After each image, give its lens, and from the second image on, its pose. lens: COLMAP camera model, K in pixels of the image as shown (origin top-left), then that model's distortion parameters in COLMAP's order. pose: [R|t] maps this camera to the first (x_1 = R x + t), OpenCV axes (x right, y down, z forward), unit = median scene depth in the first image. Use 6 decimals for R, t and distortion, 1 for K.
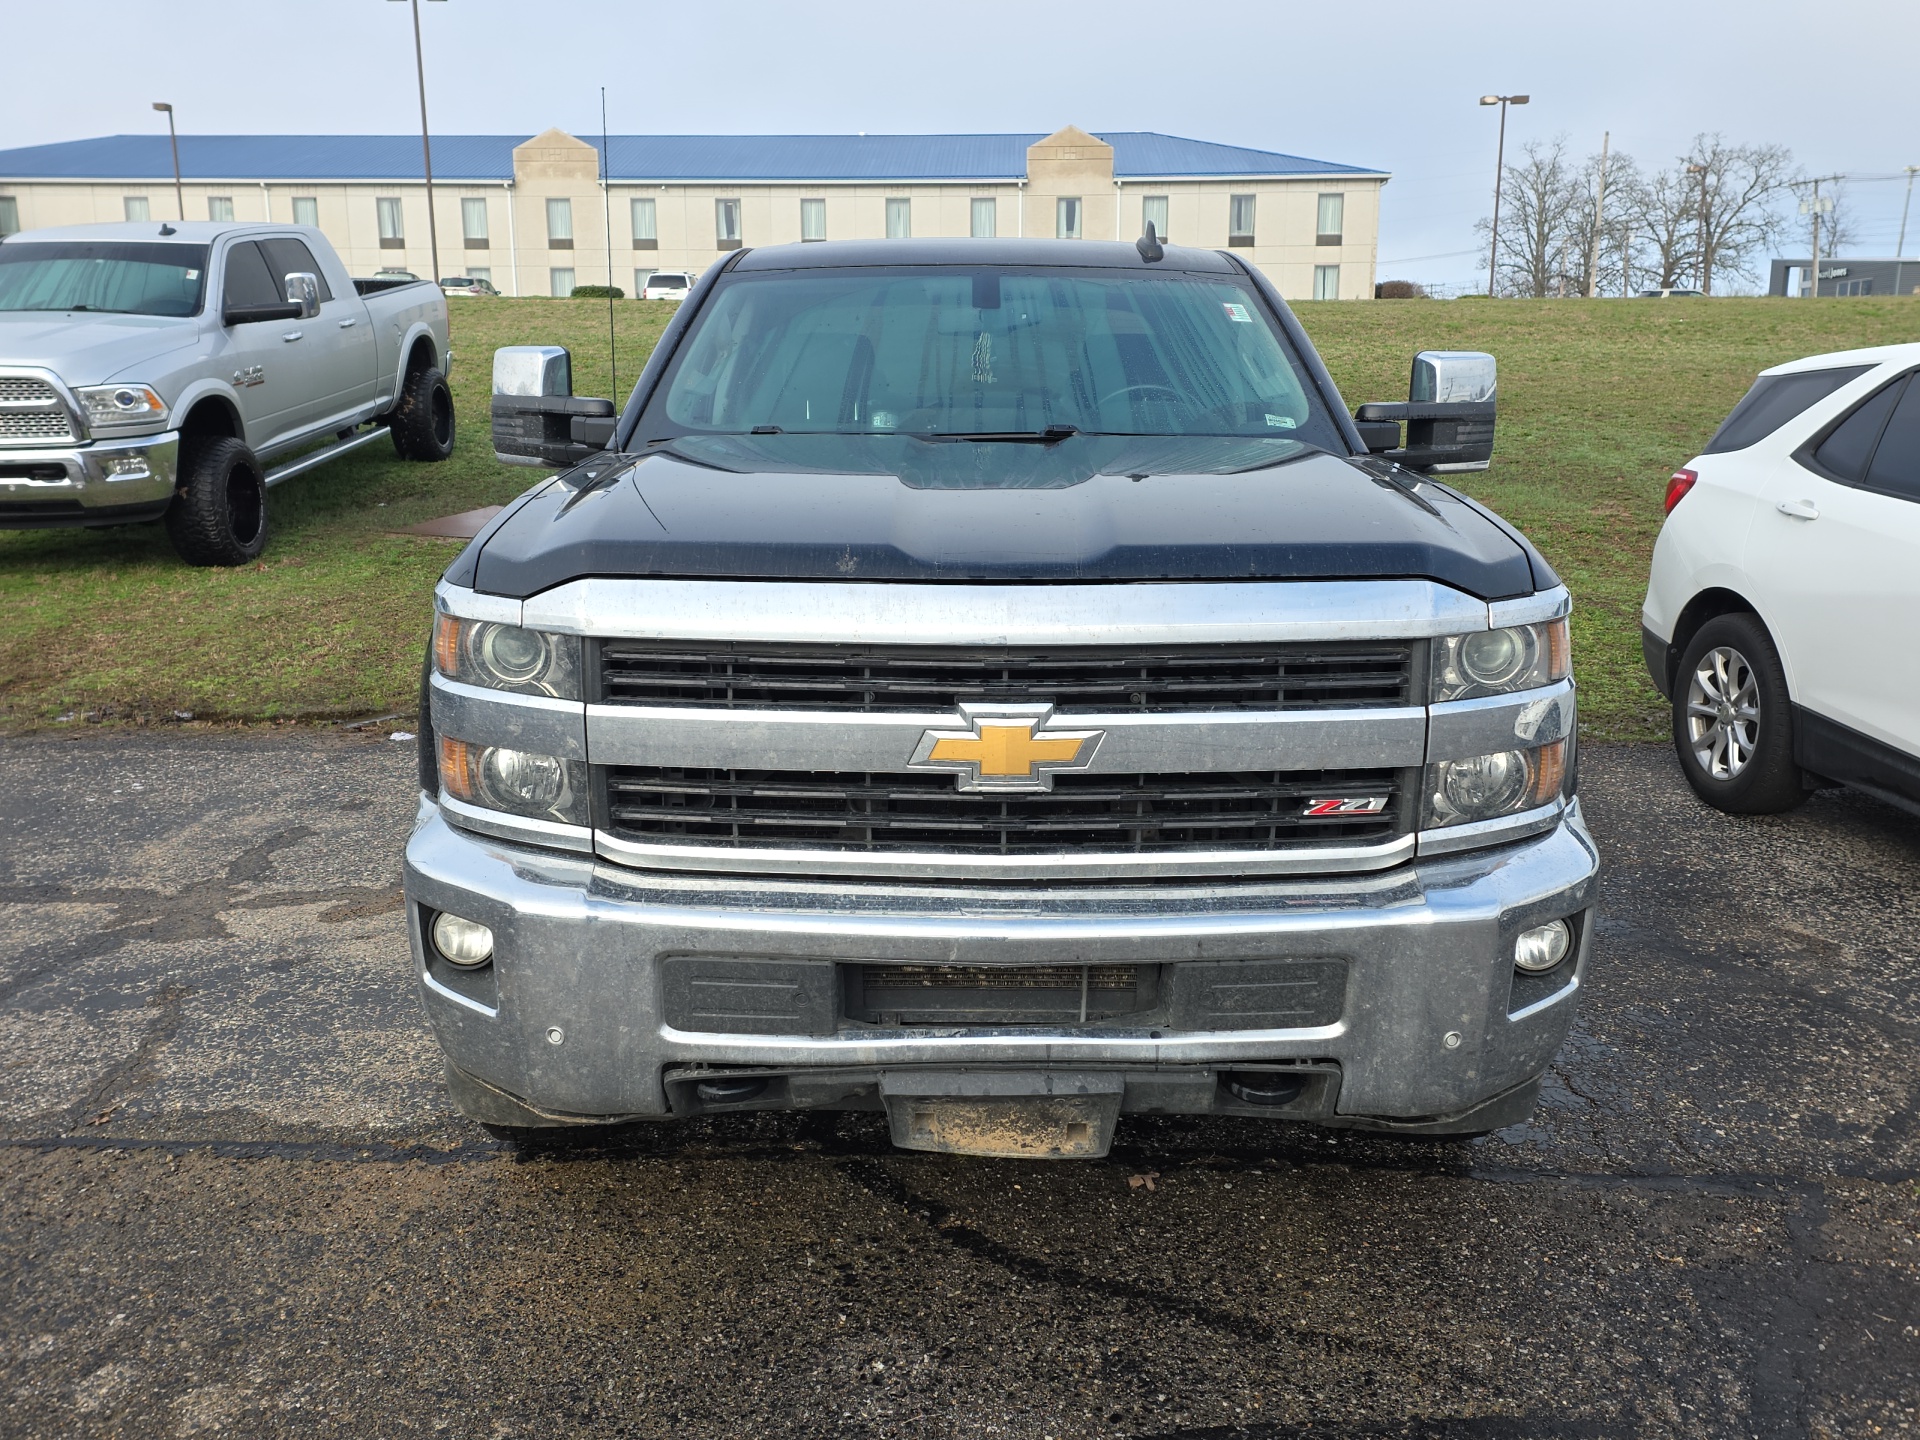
lens RADIAL K [[1519.3, 0, 960.0], [0, 1519.3, 720.0], [0, 0, 1]] dist [0.110859, -0.126925]
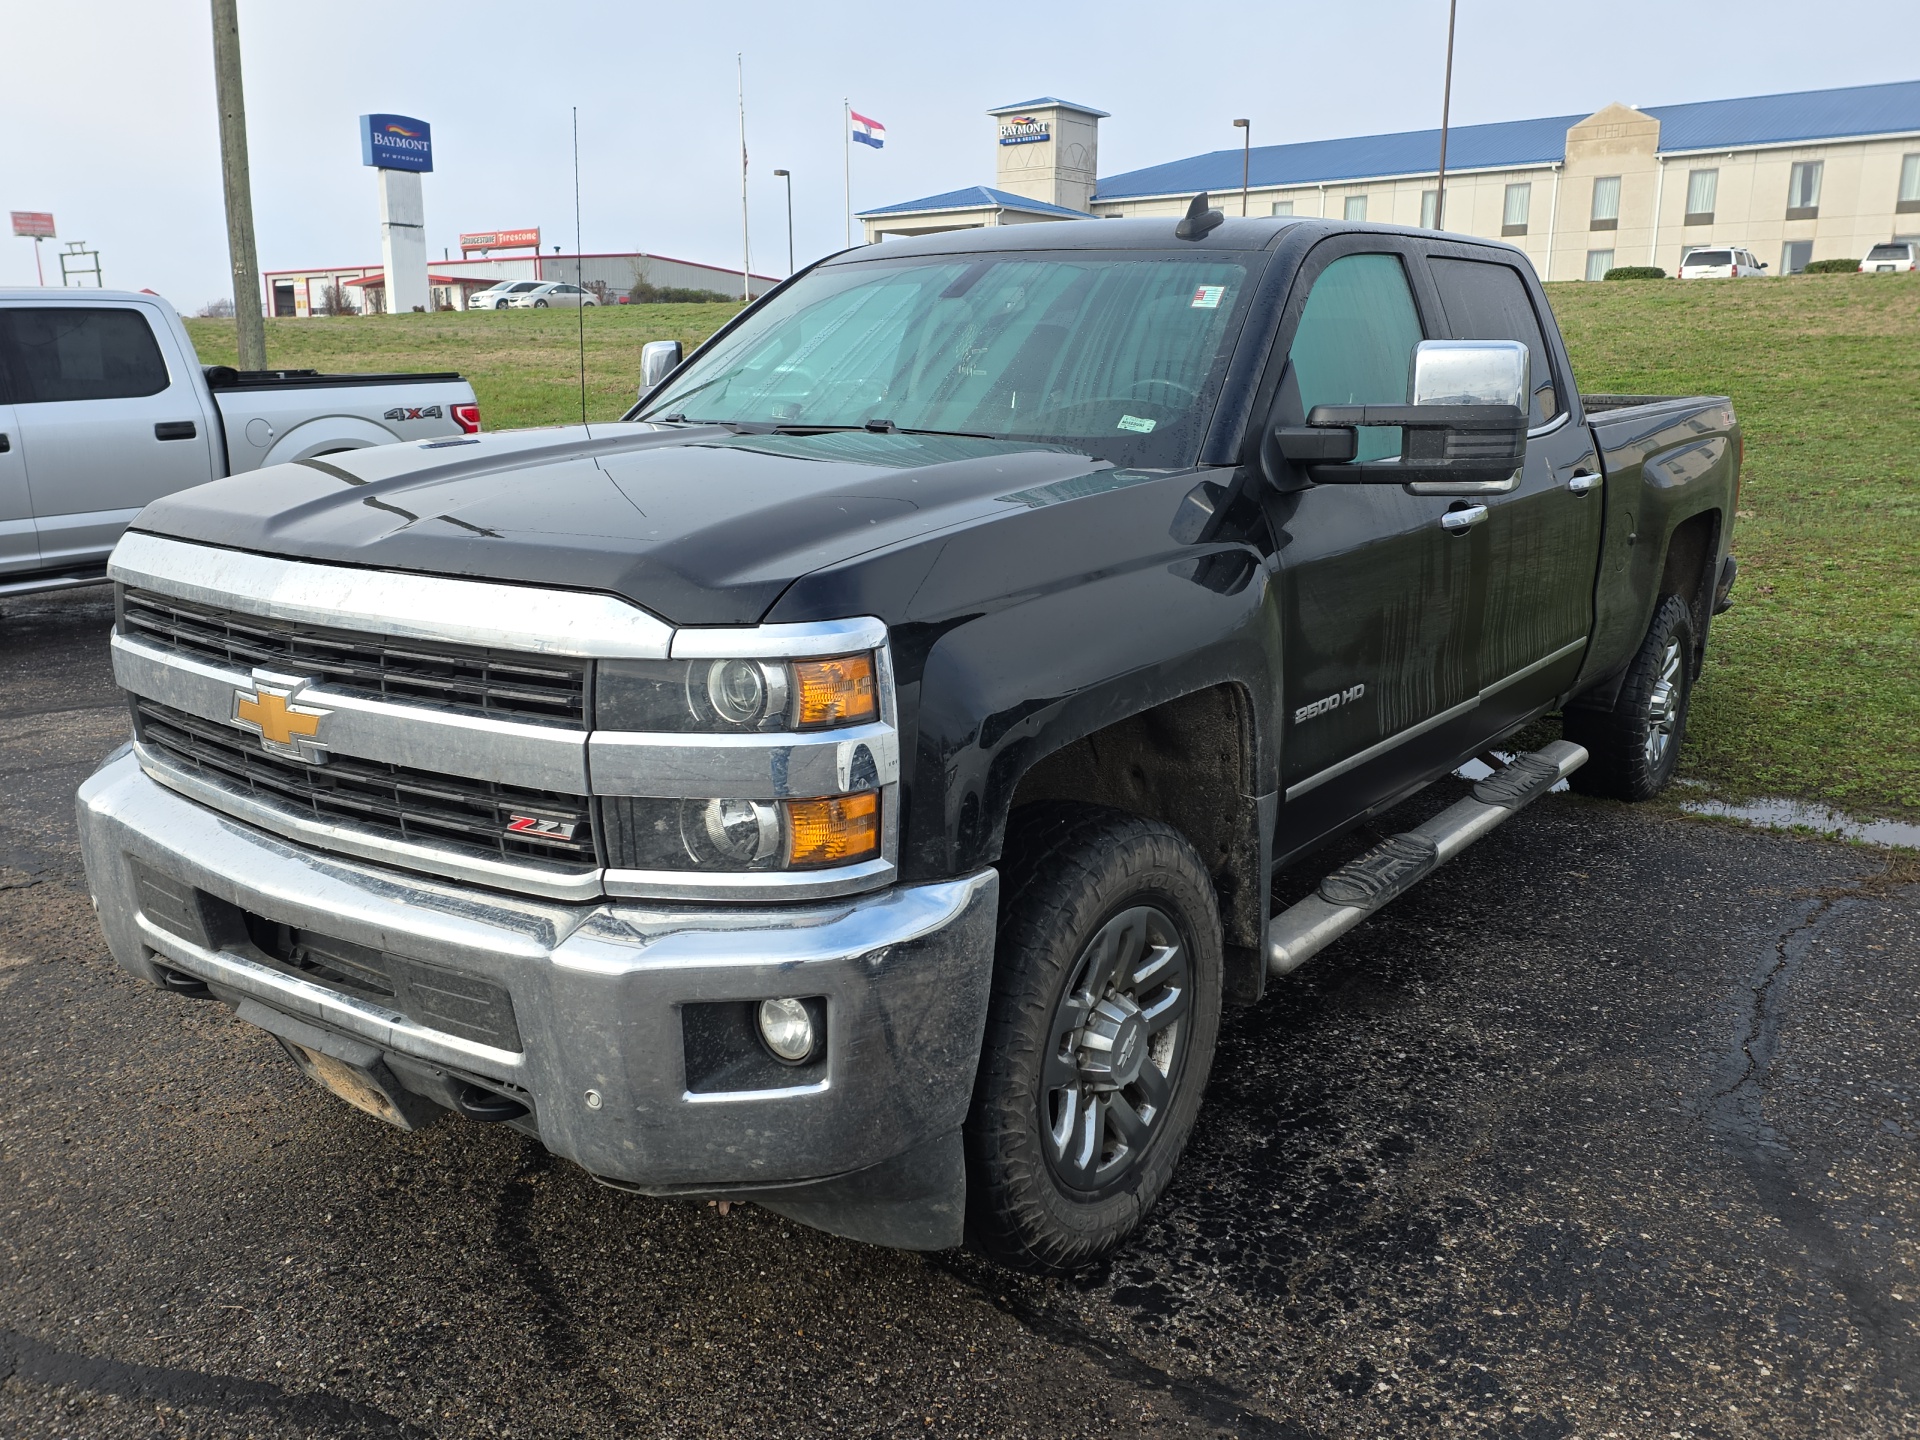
lens RADIAL K [[1519.3, 0, 960.0], [0, 1519.3, 720.0], [0, 0, 1]] dist [0.110859, -0.126925]
pose [[0.816681, 0.133257, -0.561494, 0.984976], [-0.129557, 0.990475, 0.046627, -0.086433], [0.562359, 0.034666, 0.826166, 0.362914]]
